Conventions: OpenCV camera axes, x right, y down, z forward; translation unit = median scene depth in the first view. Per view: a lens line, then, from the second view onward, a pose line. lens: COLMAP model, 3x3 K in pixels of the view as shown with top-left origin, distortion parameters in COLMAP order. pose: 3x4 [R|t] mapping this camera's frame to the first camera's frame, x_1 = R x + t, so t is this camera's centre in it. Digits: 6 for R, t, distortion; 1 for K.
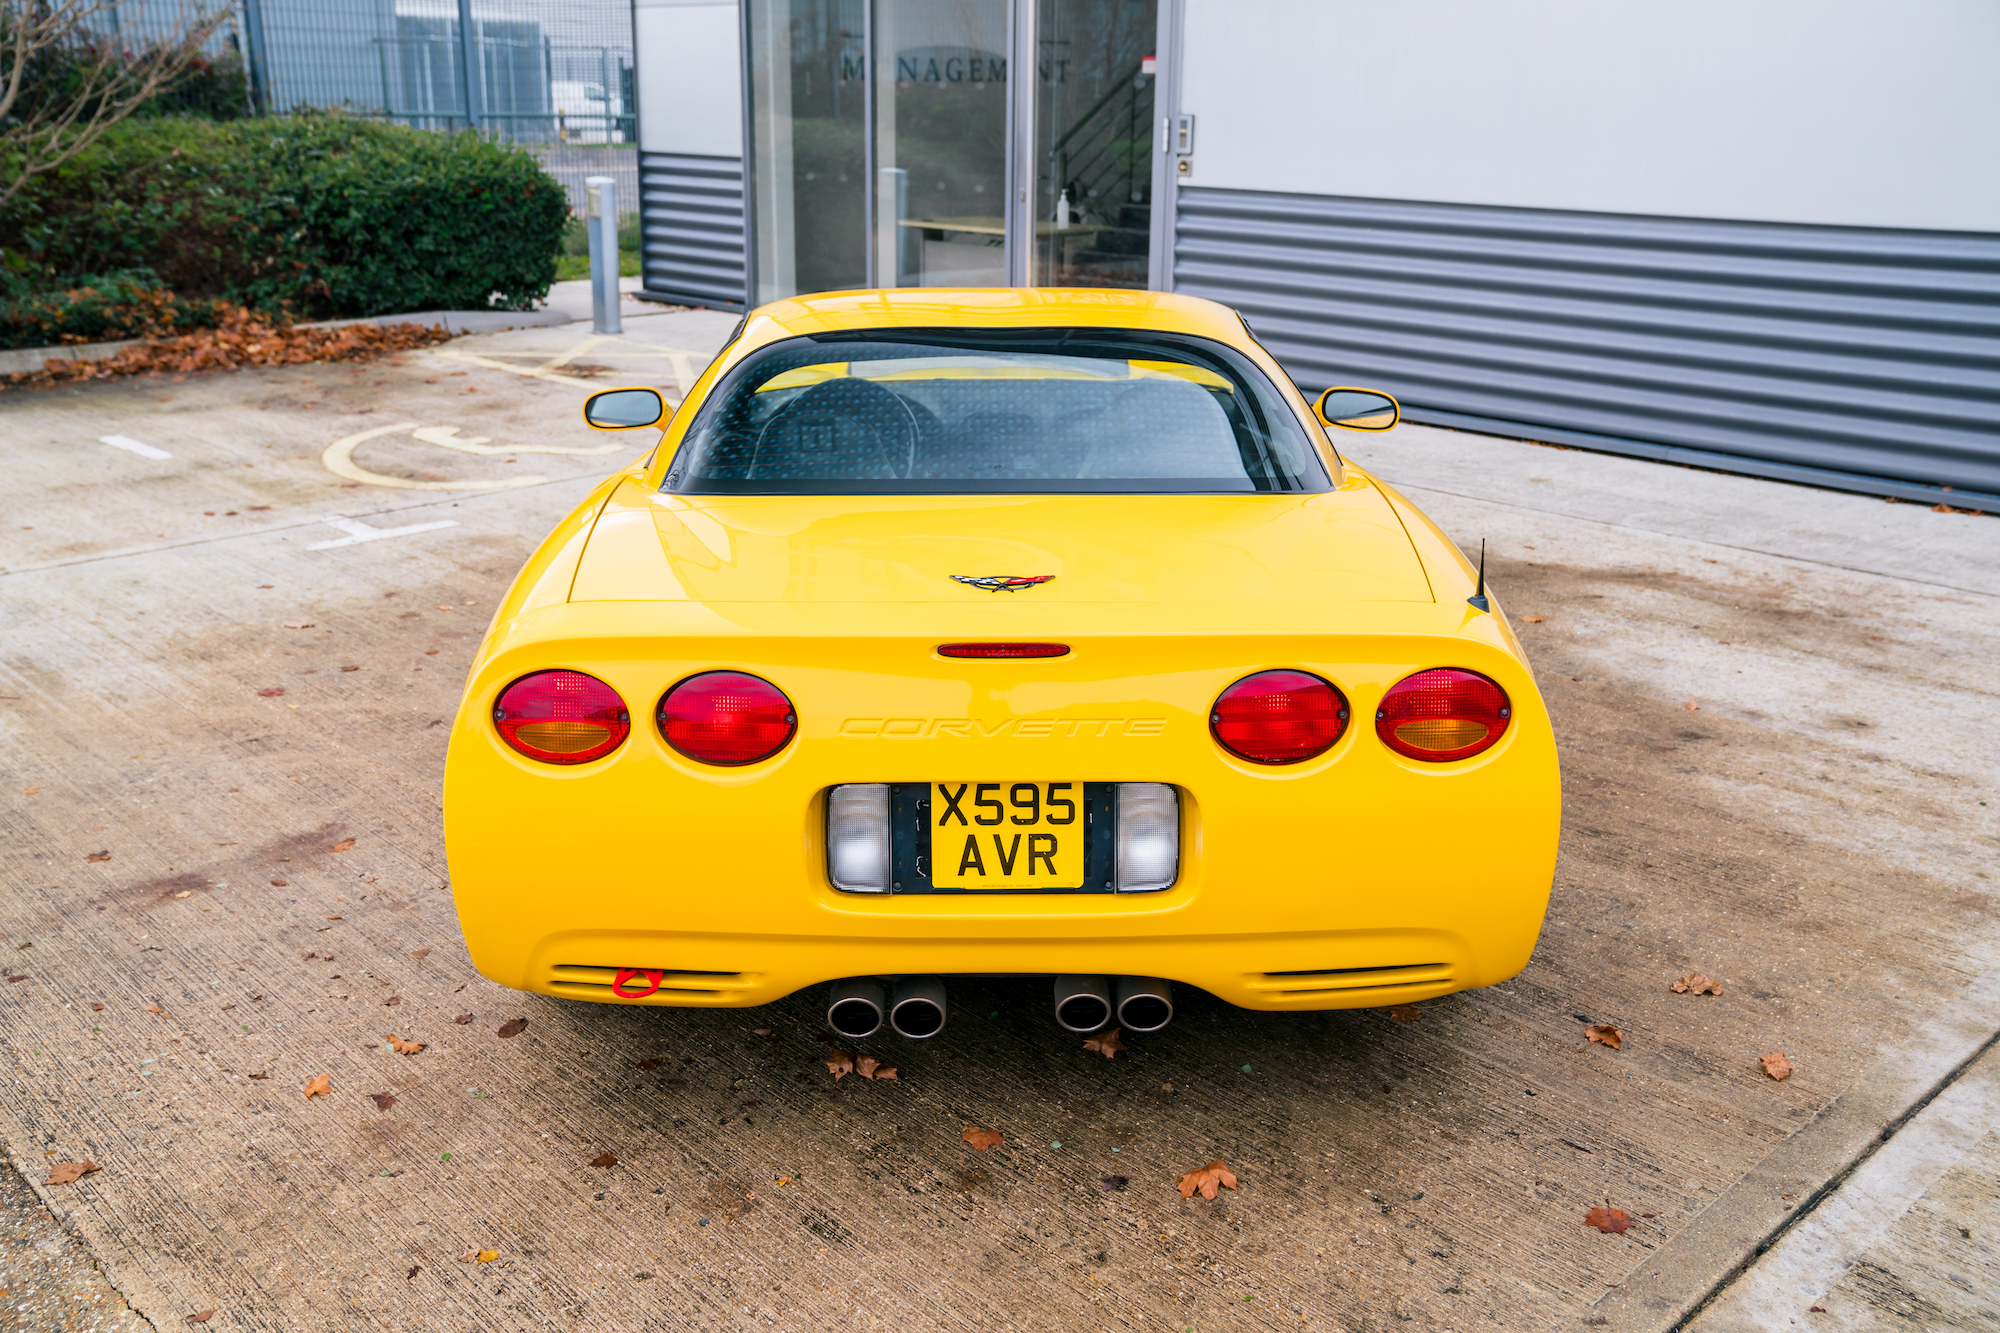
lens RADIAL K [[1845.8, 0, 1000.0], [0, 1845.8, 666.5], [0, 0, 1]] dist [-0.065311, 0.190392]
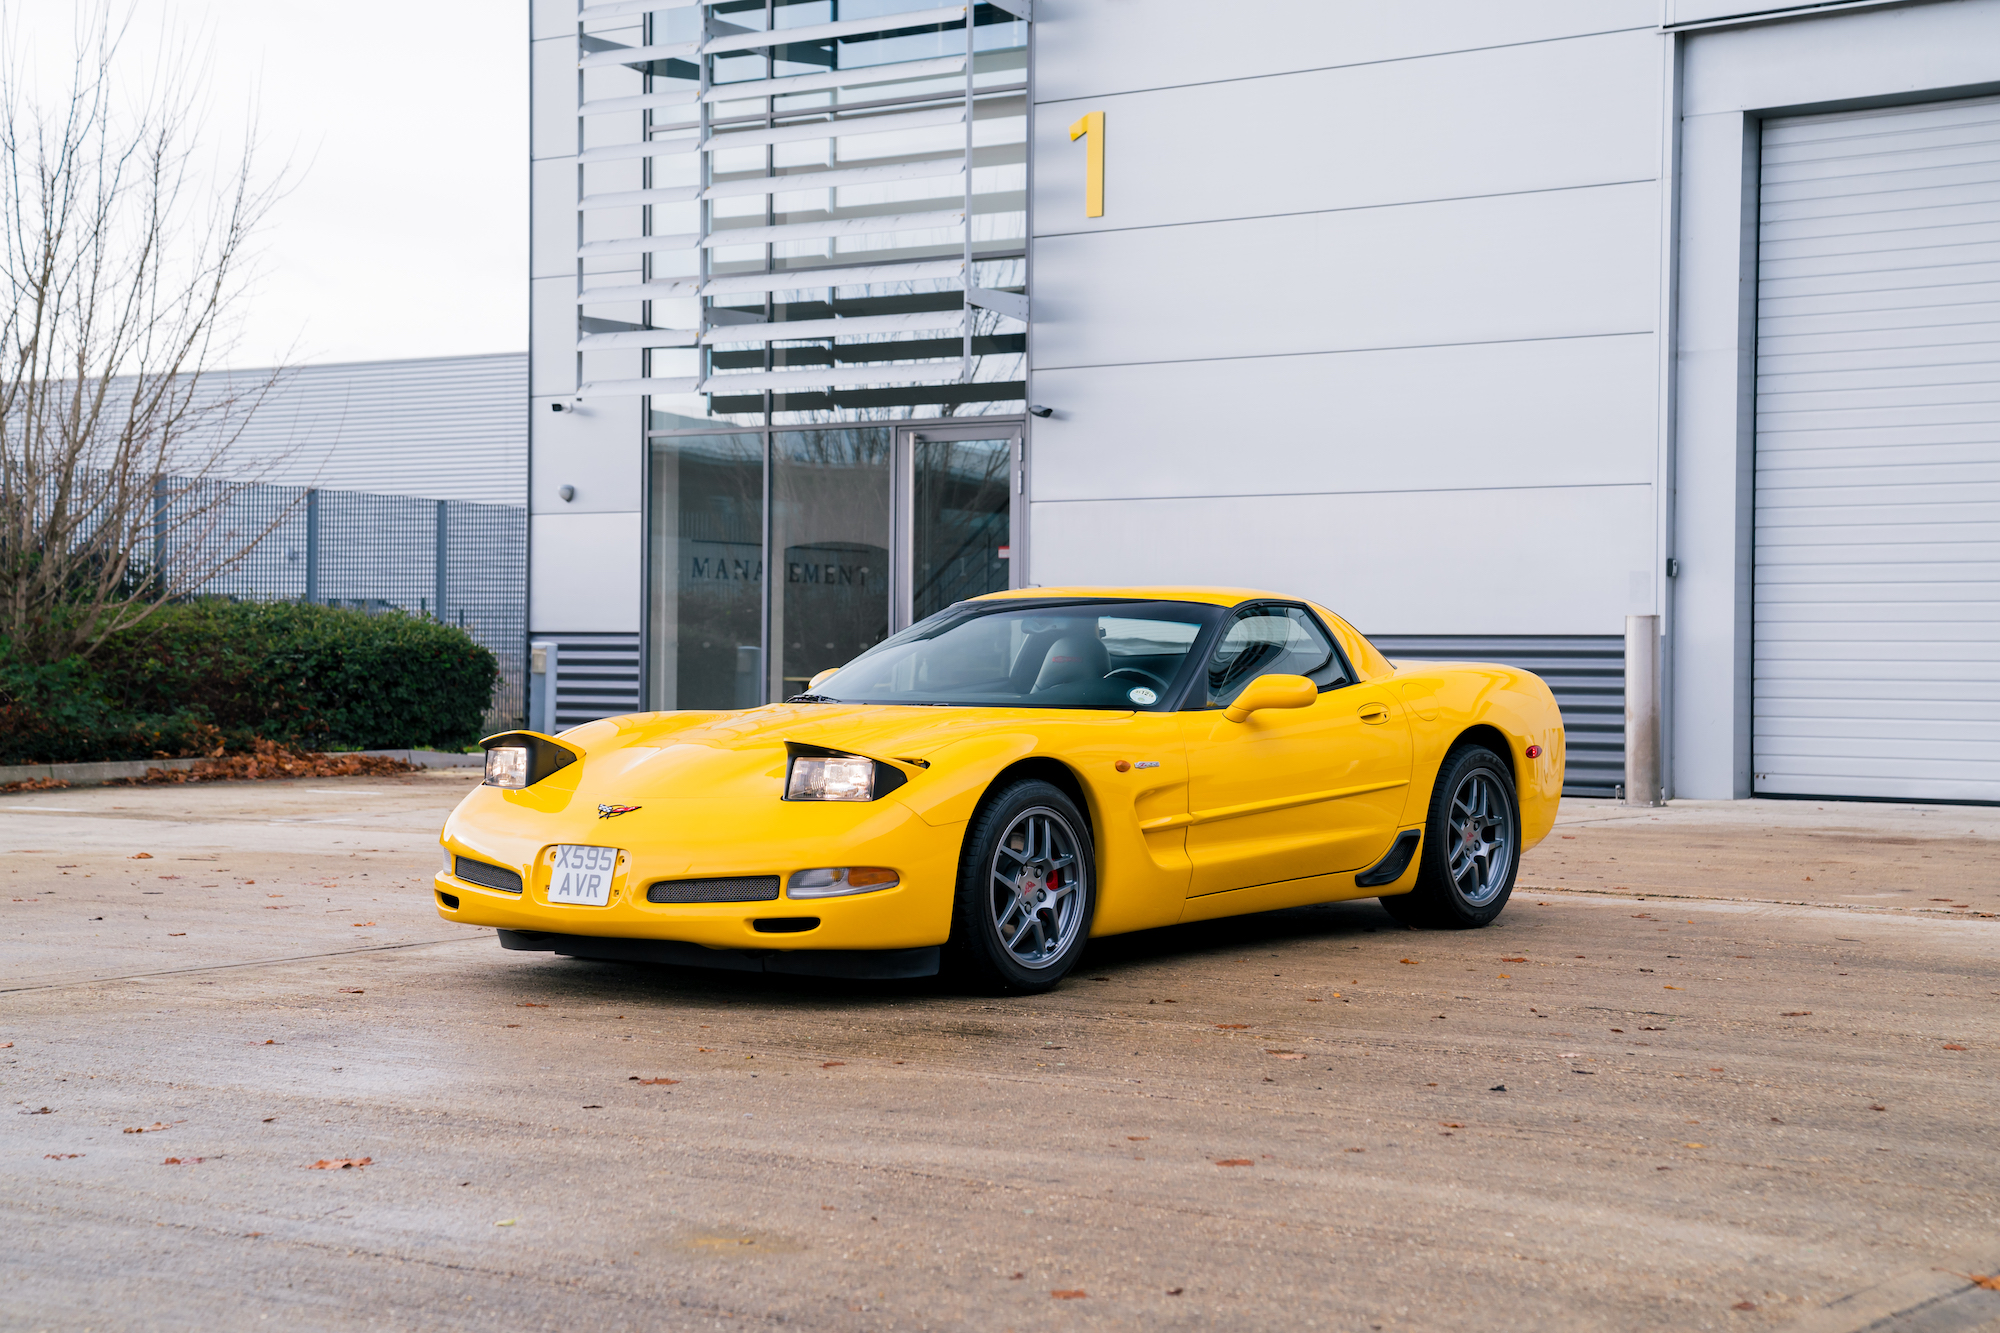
lens RADIAL K [[3108.6, 0, 1000.0], [0, 3108.6, 666.5], [0, 0, 1]] dist [0.158086, 0.576092]
pose [[0.985749, -0.000613, 0.168223, -0.277264], [0.051327, 0.953407, -0.297289, 0.399152], [-0.160203, 0.301686, 0.939851, -1.042111]]
